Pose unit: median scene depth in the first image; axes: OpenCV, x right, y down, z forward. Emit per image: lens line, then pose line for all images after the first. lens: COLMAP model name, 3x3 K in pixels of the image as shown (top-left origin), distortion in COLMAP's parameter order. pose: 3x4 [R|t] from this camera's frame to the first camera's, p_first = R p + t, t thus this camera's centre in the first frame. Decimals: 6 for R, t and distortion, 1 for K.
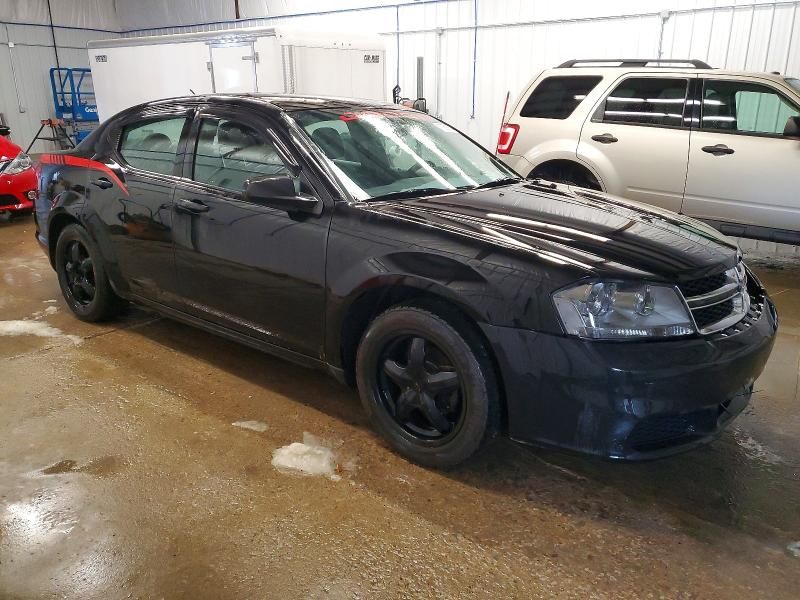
lens RADIAL K [[638.6, 0, 400.0], [0, 638.6, 300.0], [0, 0, 1]] dist [0.067548, -0.090684]
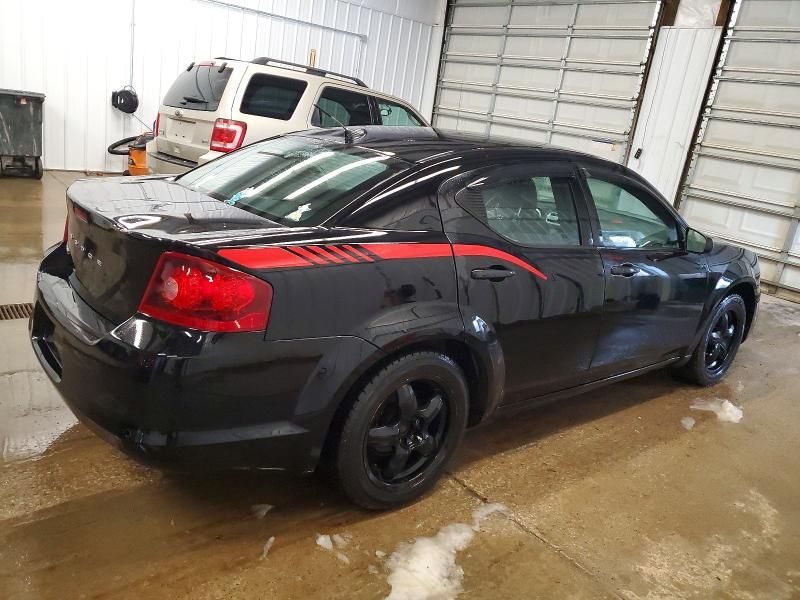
lens RADIAL K [[638.6, 0, 400.0], [0, 638.6, 300.0], [0, 0, 1]] dist [0.067548, -0.090684]
pose [[0.178234, -0.273496, 0.945216, -0.836511], [0.150390, 0.956882, 0.248514, -0.256870], [-0.972428, 0.097858, 0.211680, 0.696101]]
